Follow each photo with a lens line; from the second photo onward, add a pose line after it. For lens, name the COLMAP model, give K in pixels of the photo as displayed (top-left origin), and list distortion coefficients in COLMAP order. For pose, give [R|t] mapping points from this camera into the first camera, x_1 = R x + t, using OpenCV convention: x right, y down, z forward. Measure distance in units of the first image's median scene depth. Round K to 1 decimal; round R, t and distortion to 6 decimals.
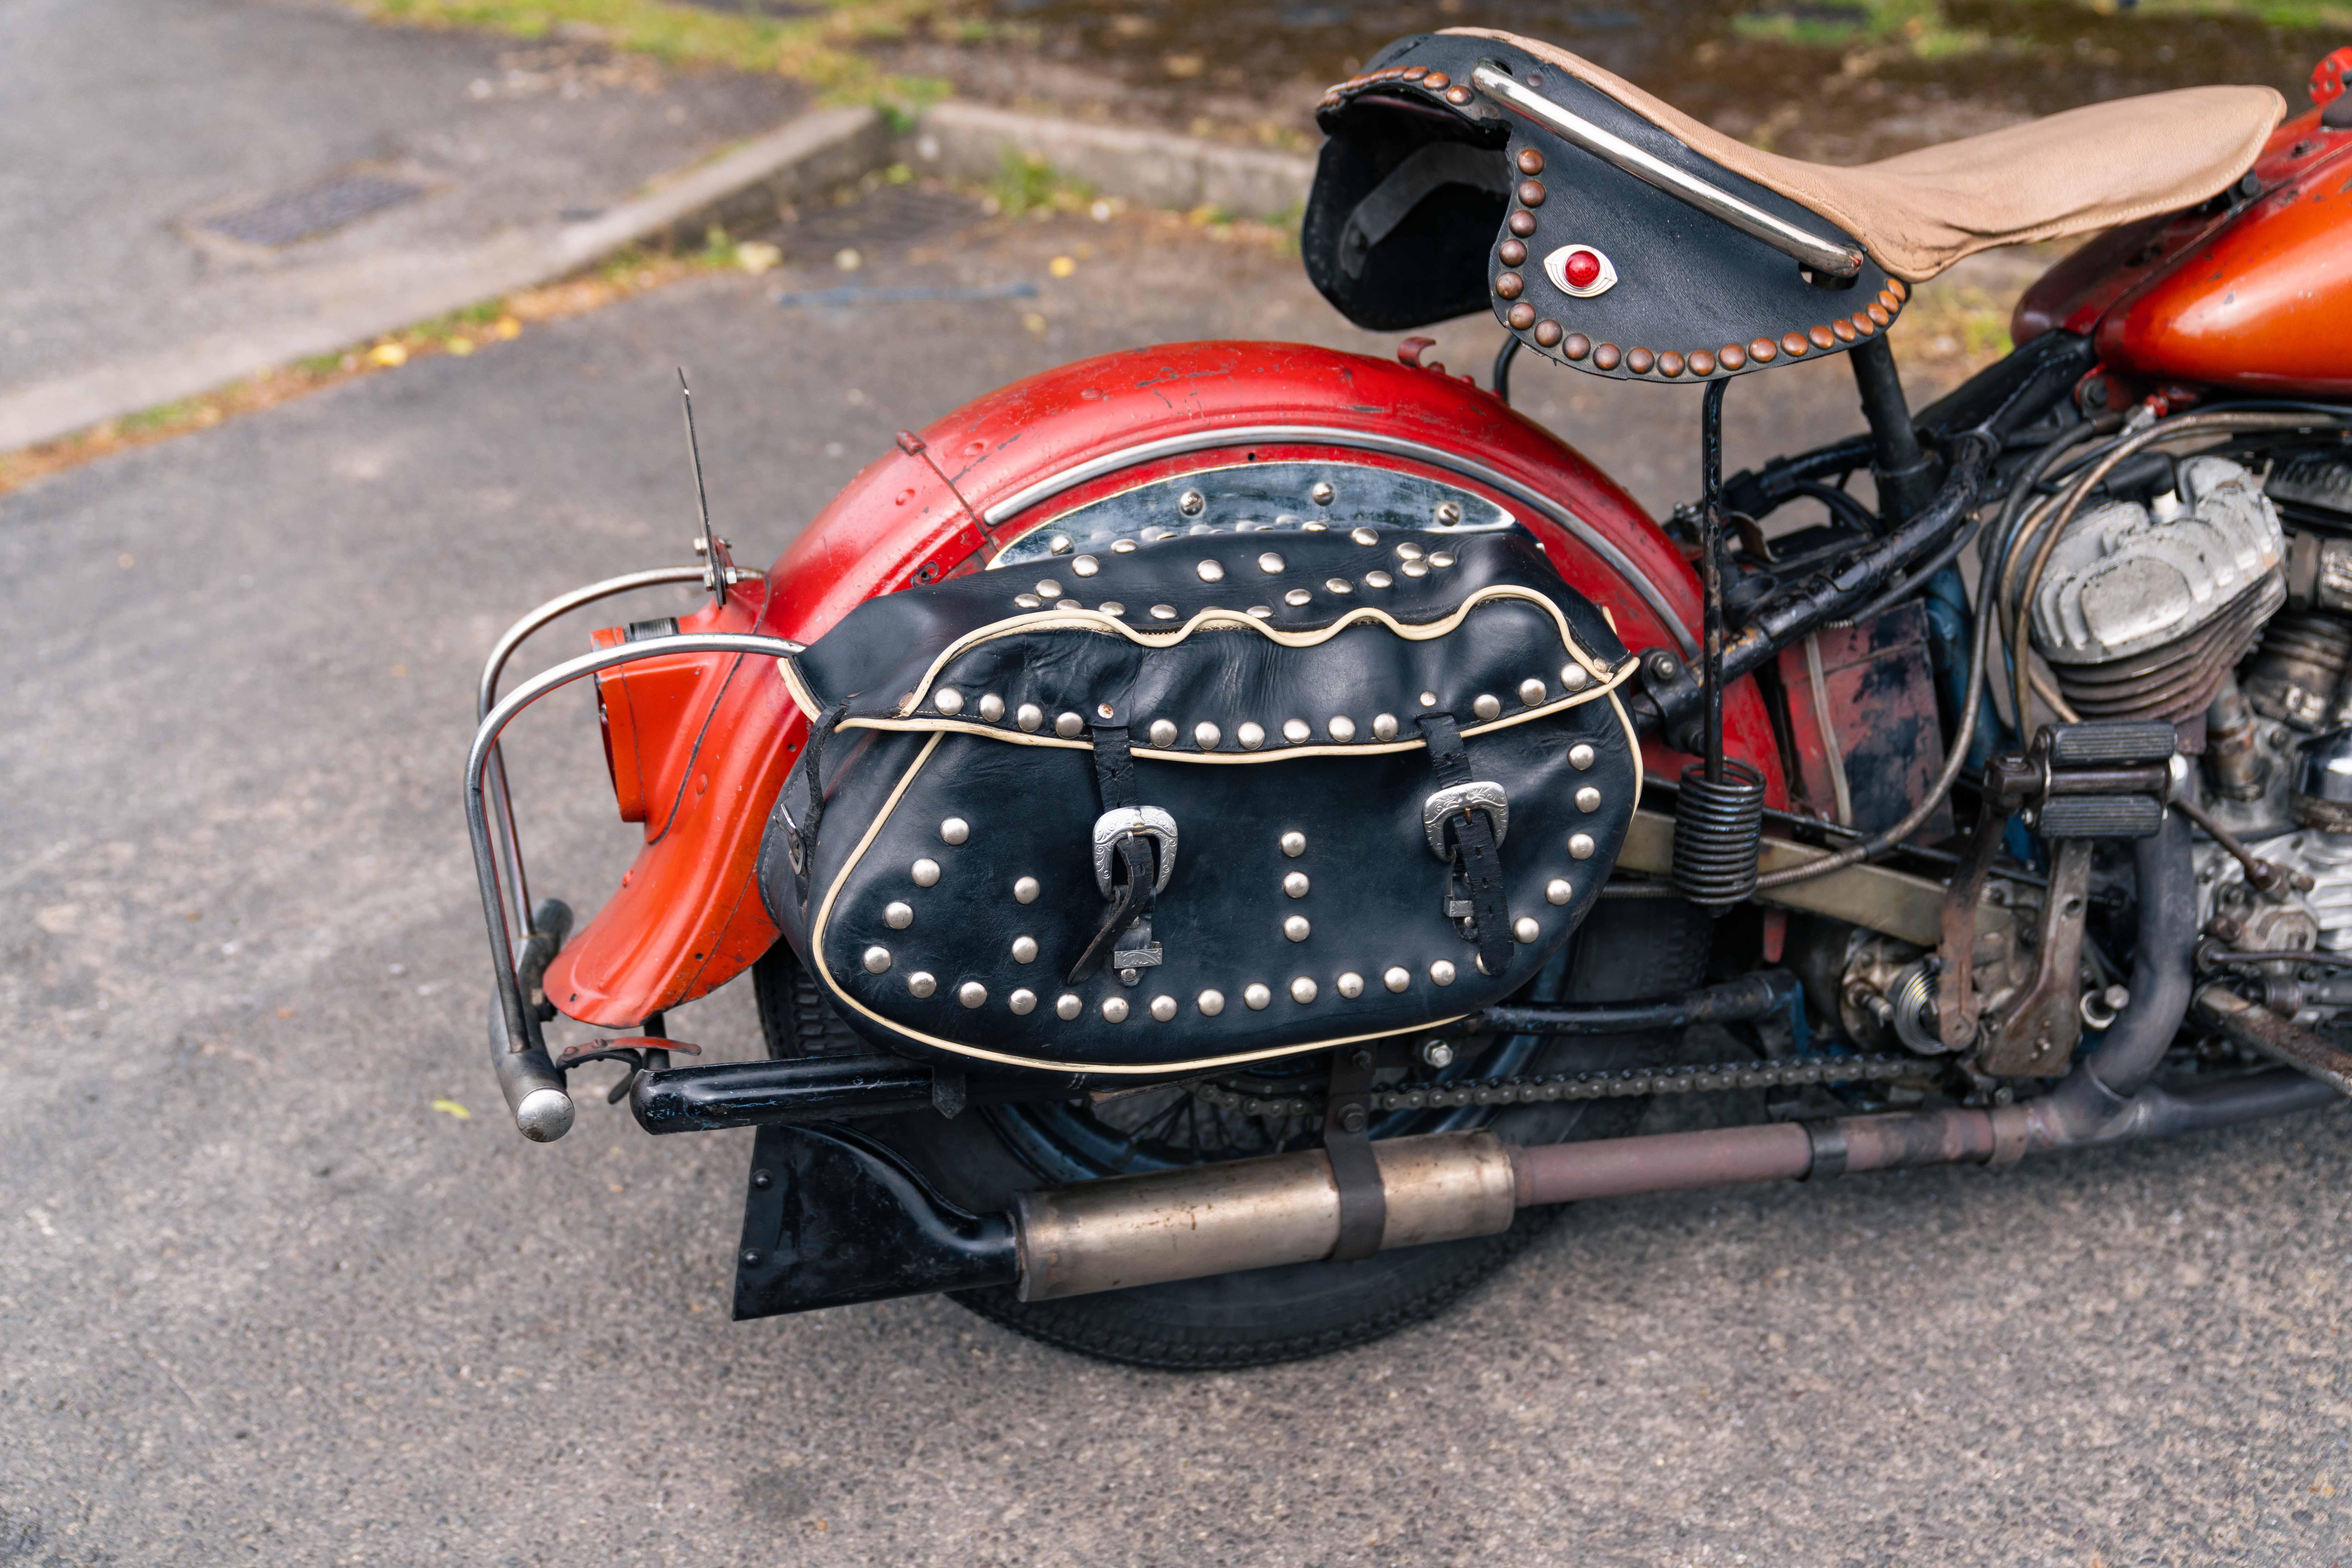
lens RADIAL K [[2331.2, 0, 1172.0], [0, 2331.2, 786.5], [0, 0, 1]] dist [-0.010429, 0.022617]
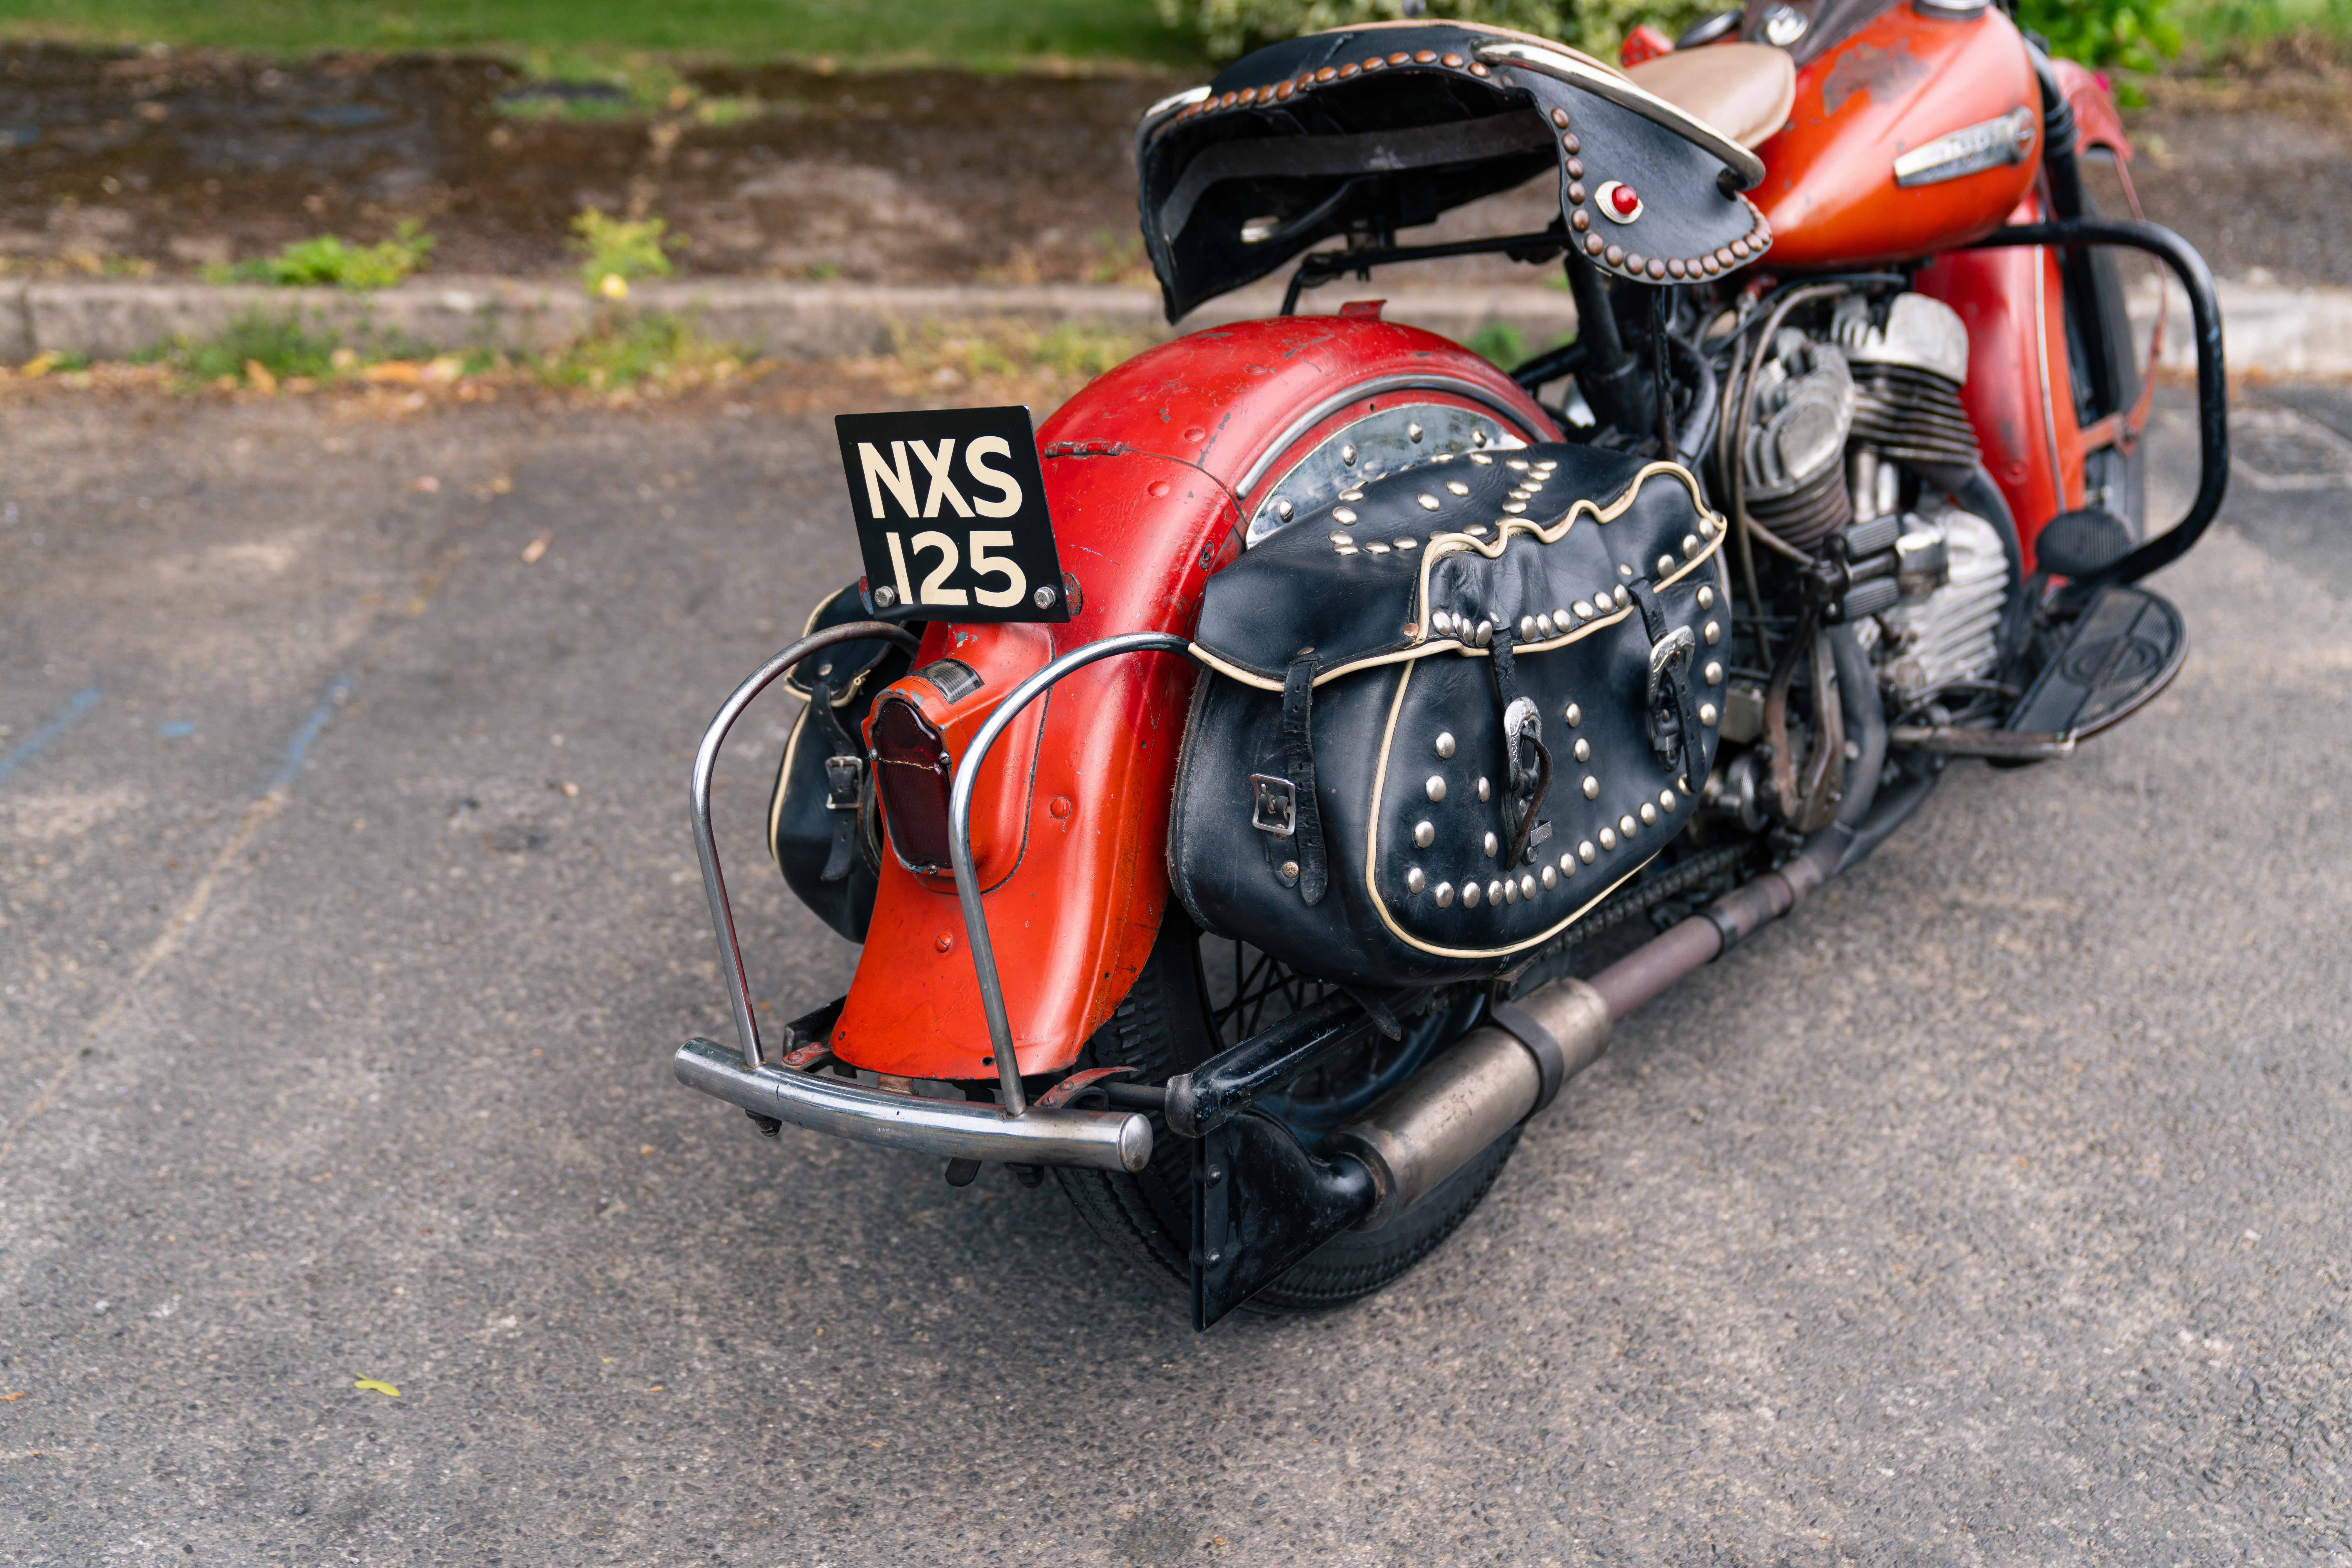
lens RADIAL K [[2561.3, 0, 1172.0], [0, 2561.3, 779.0], [0, 0, 1]] dist [0.001084, 0.024063]
pose [[0.780104, -0.224266, 0.584075, -0.698183], [0.265686, 0.963939, 0.015265, -0.013932], [-0.566436, 0.143272, 0.811556, 0.085332]]
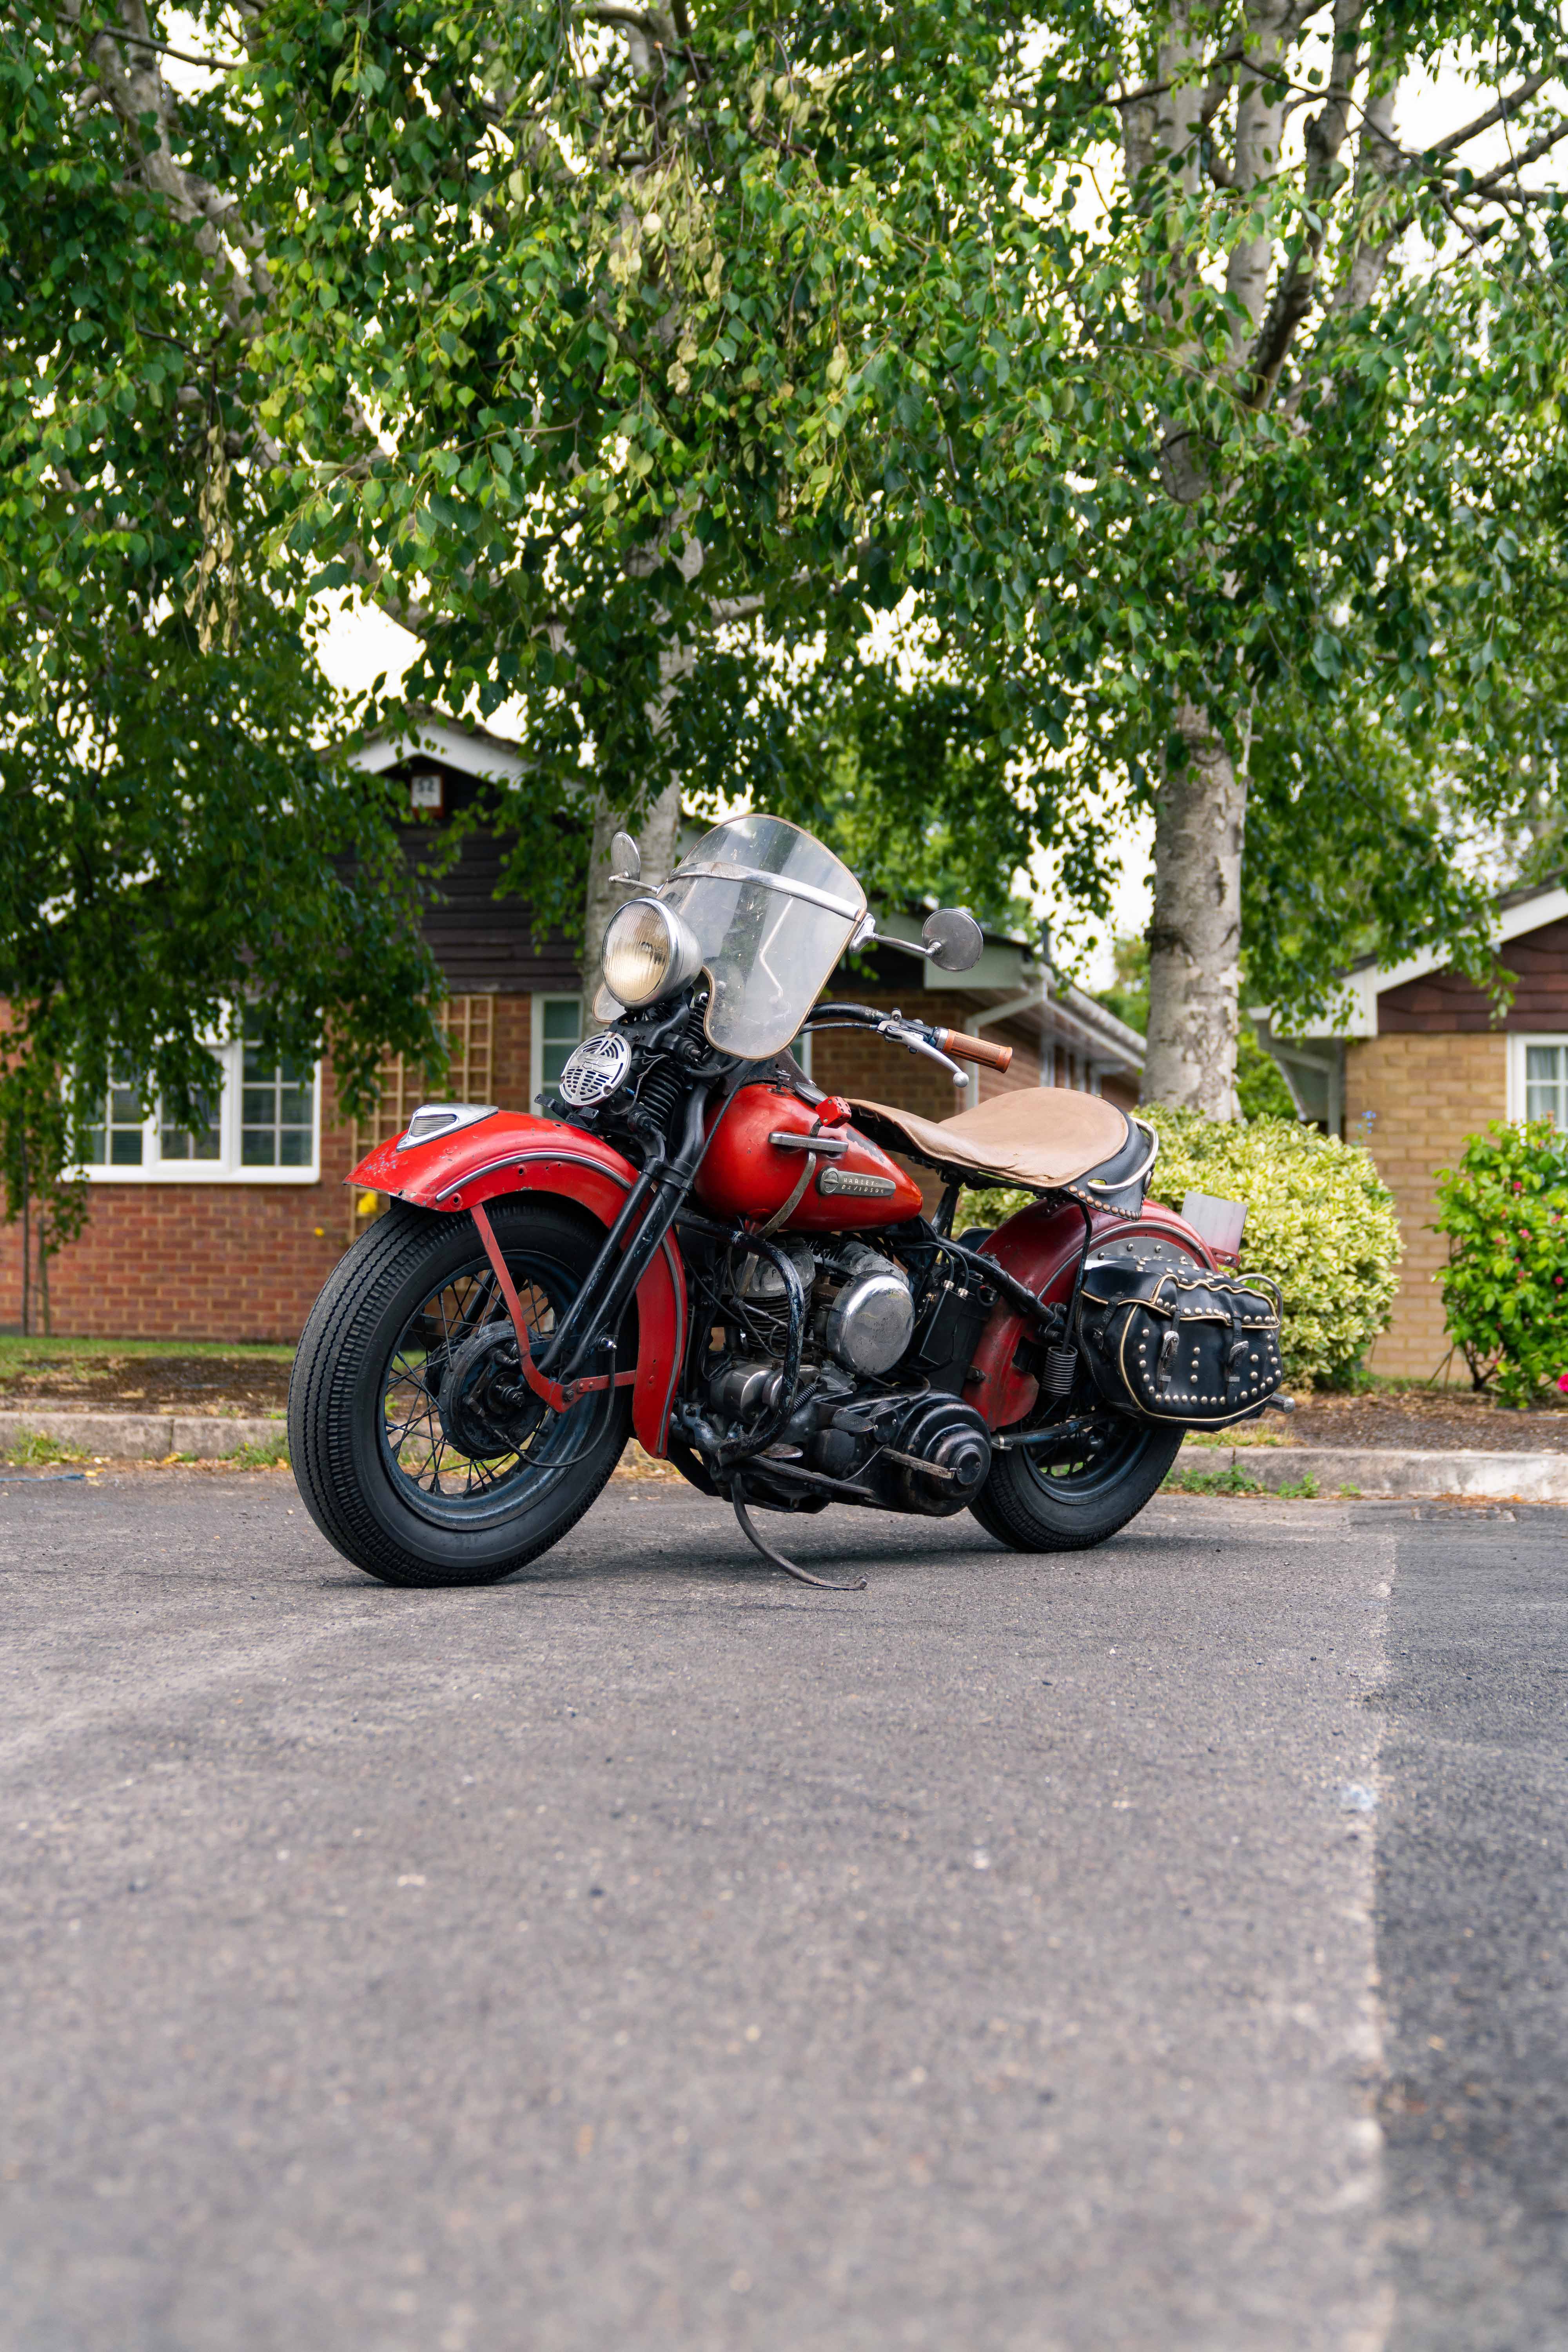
lens RADIAL K [[2682.2, 0, 810.4], [0, 2682.2, 1106.5], [0, 0, 1]] dist [0.008997, 0.000110]
pose [[0.924129, 0.062752, 0.376893, -0.771171], [0.150304, 0.847185, -0.509594, 1.420274], [-0.351276, 0.527579, 0.773476, -1.672773]]
